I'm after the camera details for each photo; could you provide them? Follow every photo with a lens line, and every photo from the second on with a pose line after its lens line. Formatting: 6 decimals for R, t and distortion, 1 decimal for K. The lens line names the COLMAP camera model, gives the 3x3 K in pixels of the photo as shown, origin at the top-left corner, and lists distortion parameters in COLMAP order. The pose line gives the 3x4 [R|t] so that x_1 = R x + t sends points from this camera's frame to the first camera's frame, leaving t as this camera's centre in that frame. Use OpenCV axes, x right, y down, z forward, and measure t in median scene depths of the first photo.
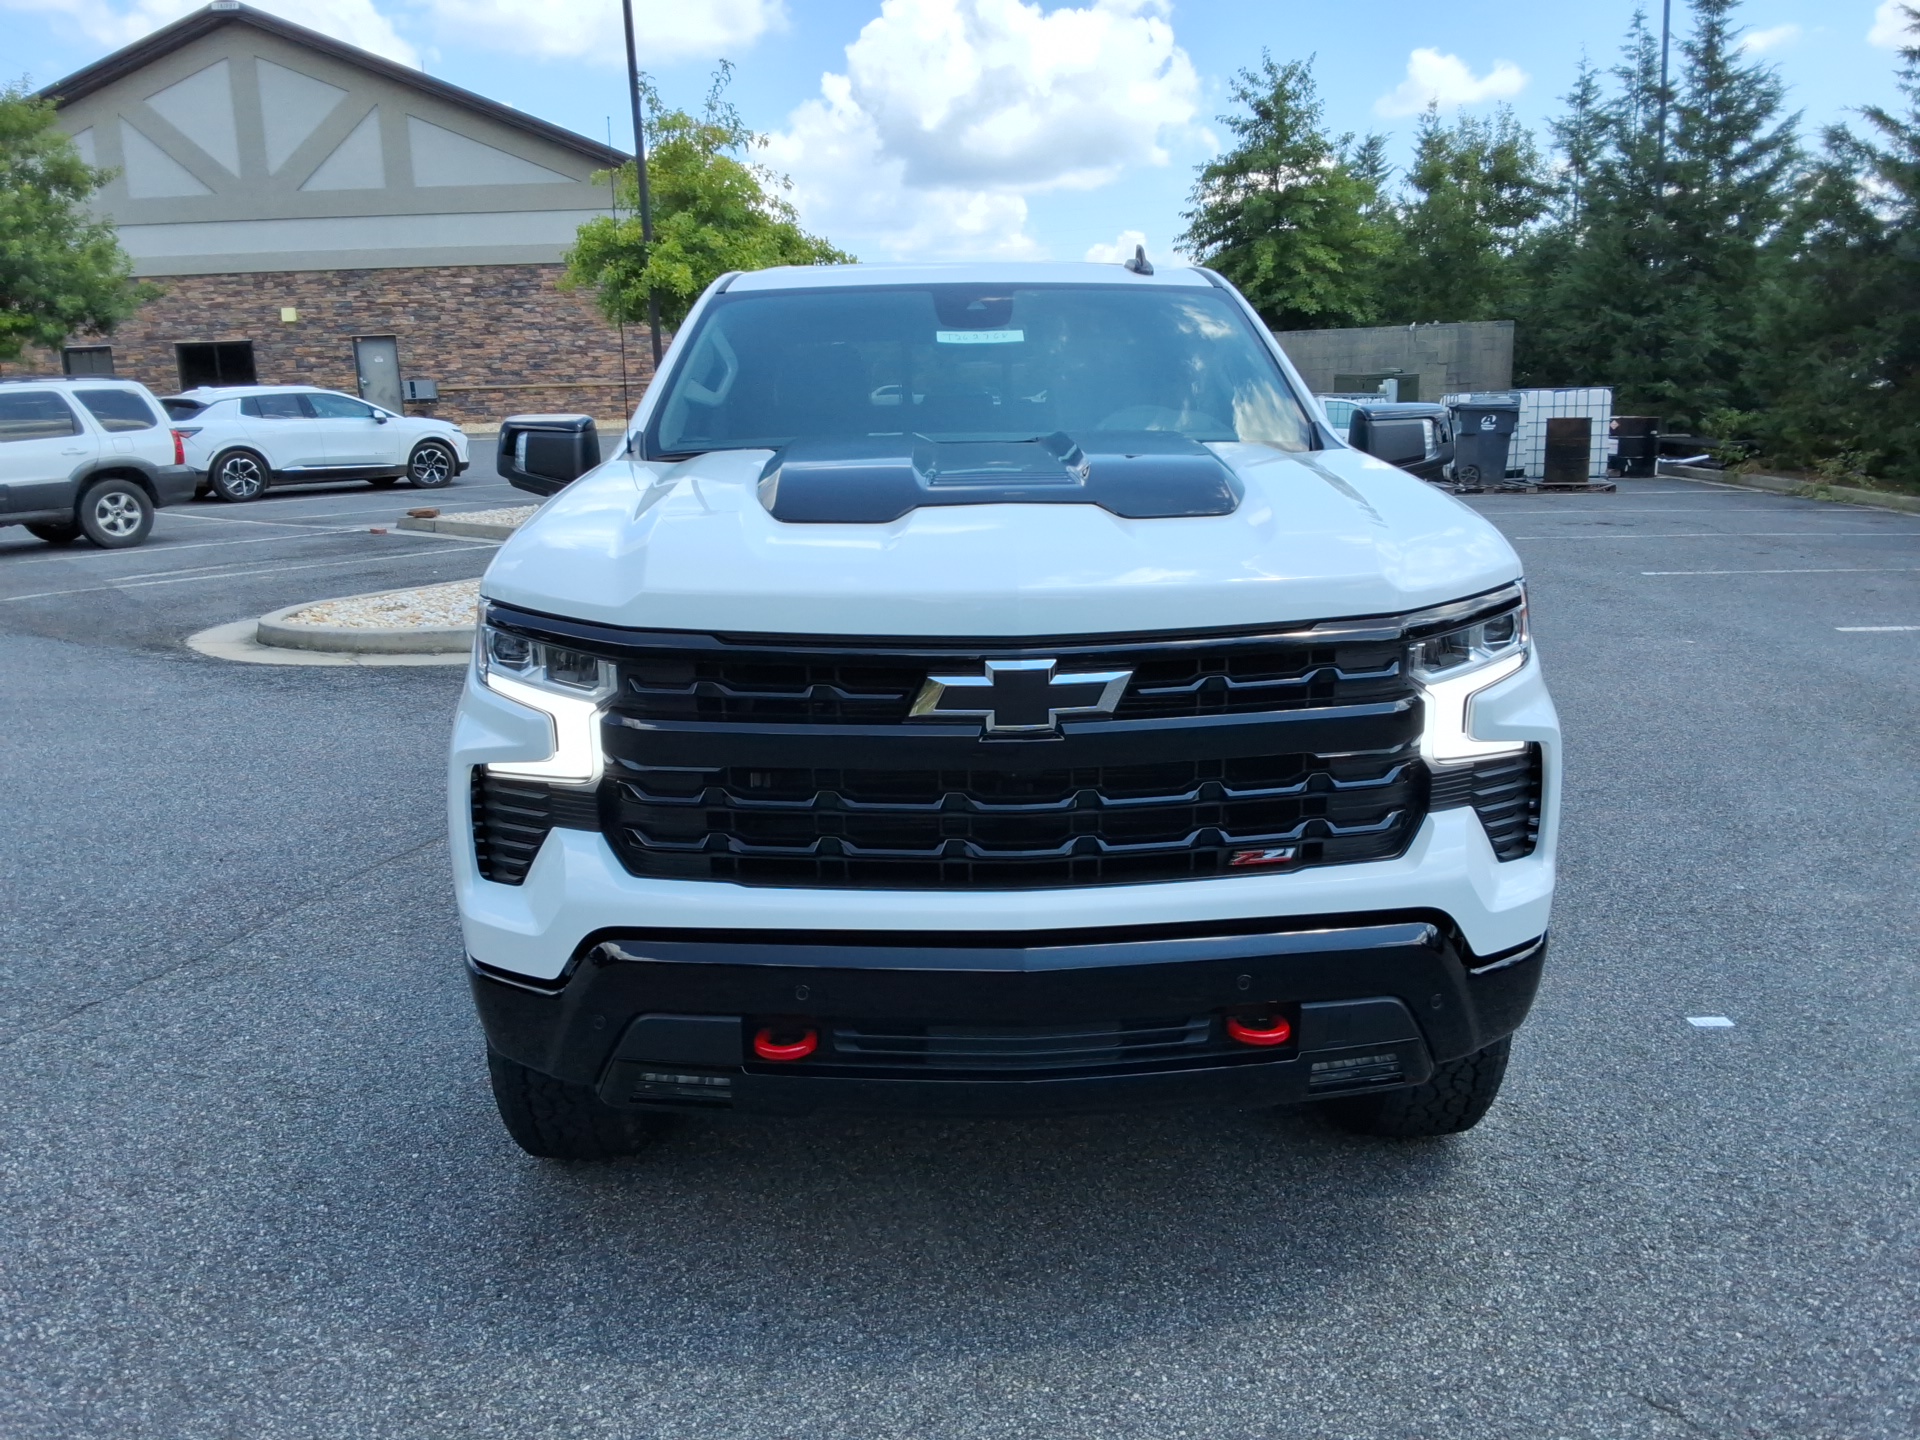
lens RADIAL K [[1554.6, 0, 952.5], [0, 1554.6, 722.5], [0, 0, 1]] dist [0.062134, -0.050034]
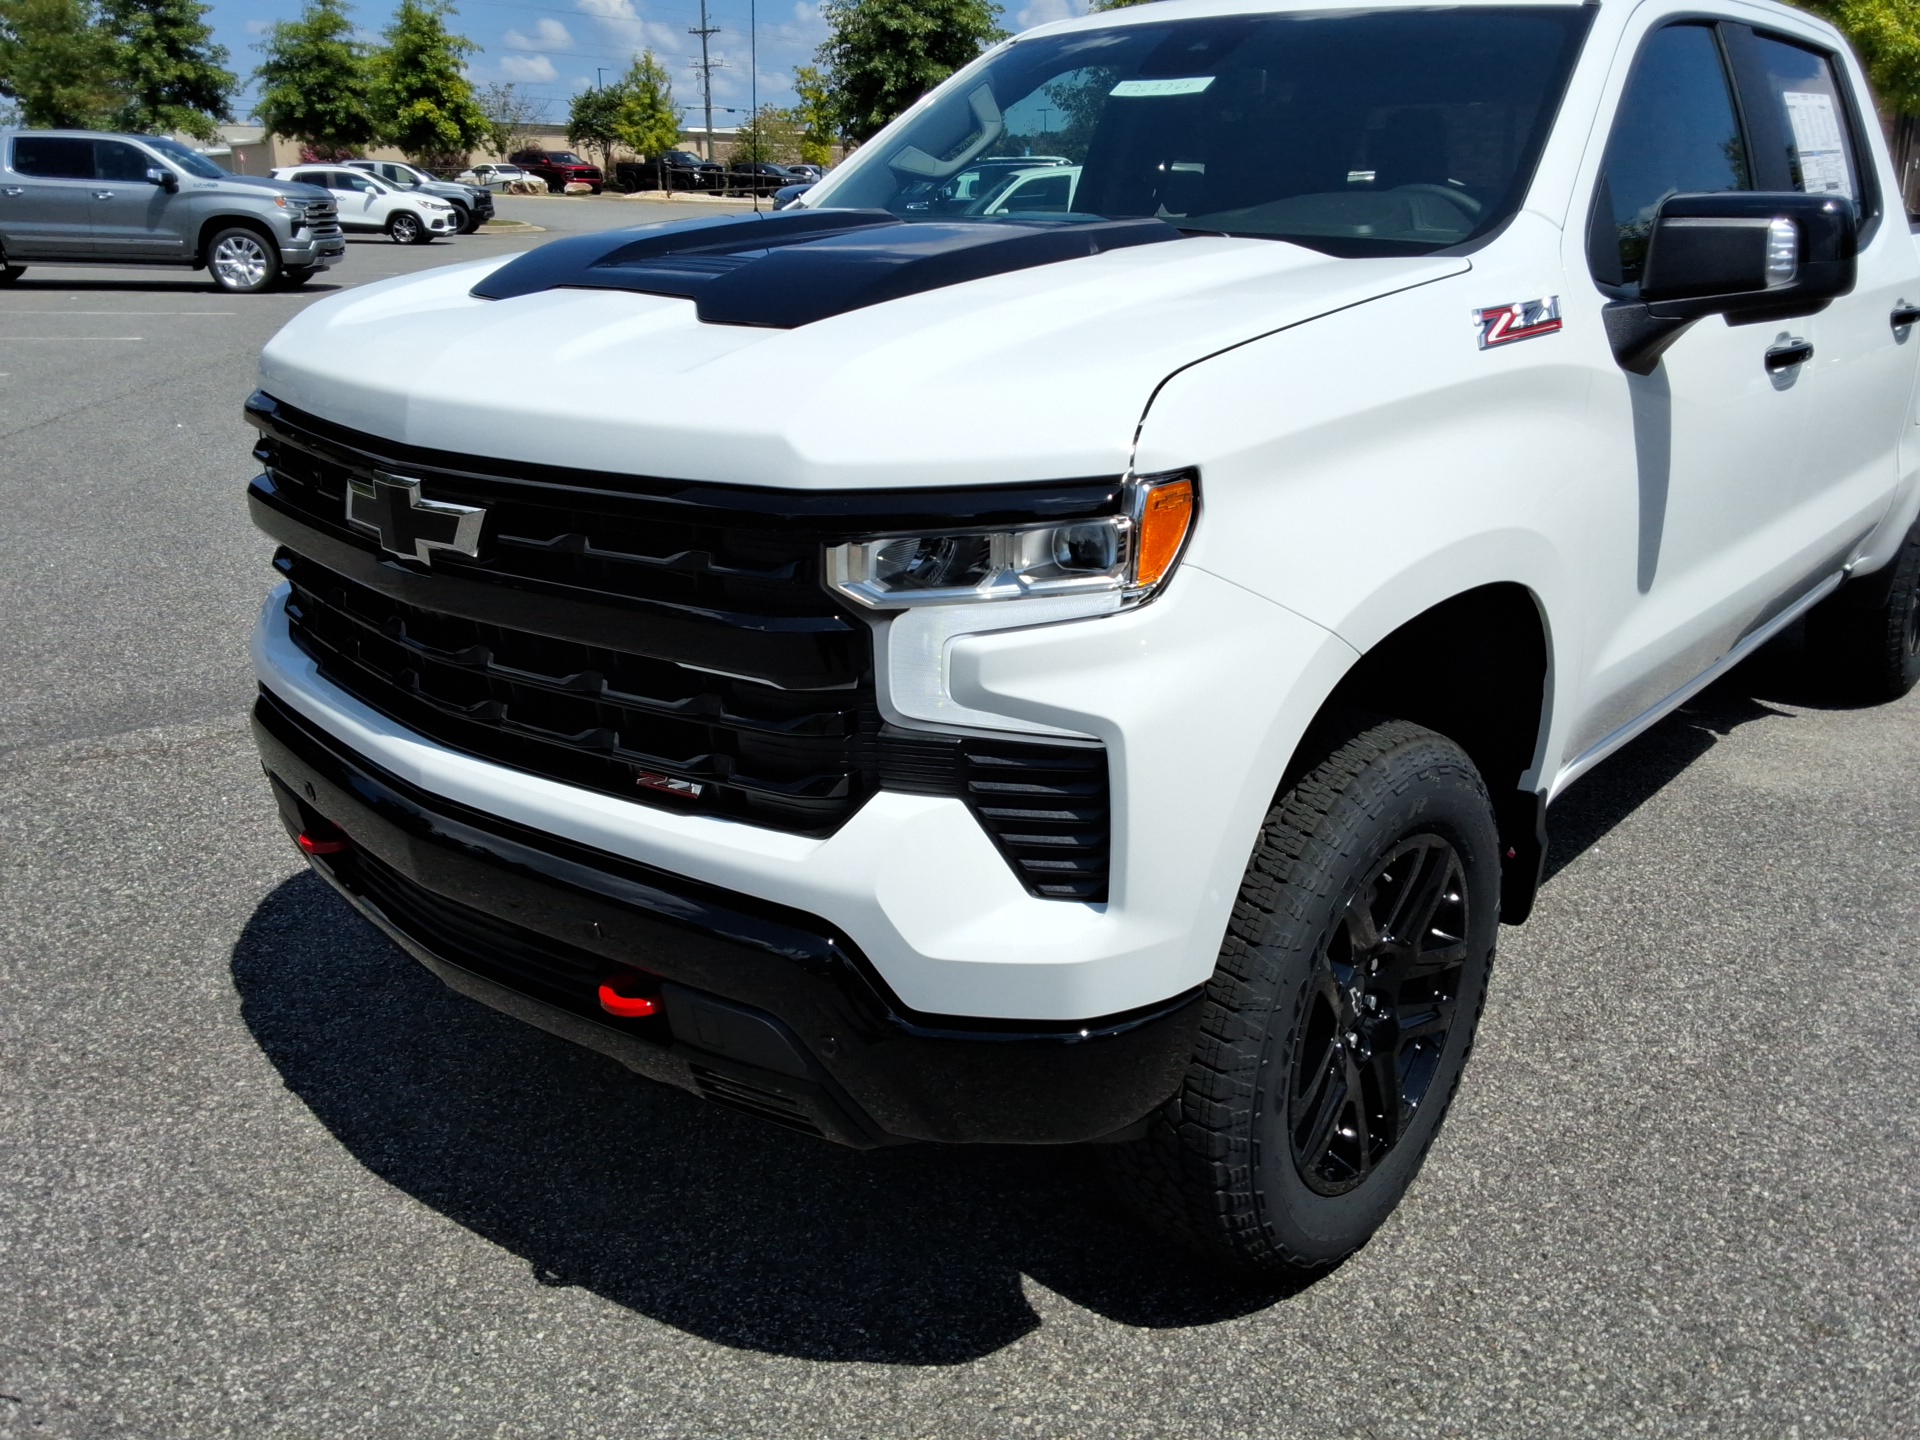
lens RADIAL K [[1542.3, 0, 972.0], [0, 1542.3, 718.4], [0, 0, 1]] dist [0.112696, -0.170747]
pose [[0.738900, 0.243923, -0.628115, 0.732912], [-0.163237, 0.969209, 0.184356, -0.103593], [0.653744, -0.033689, 0.755966, 0.490602]]
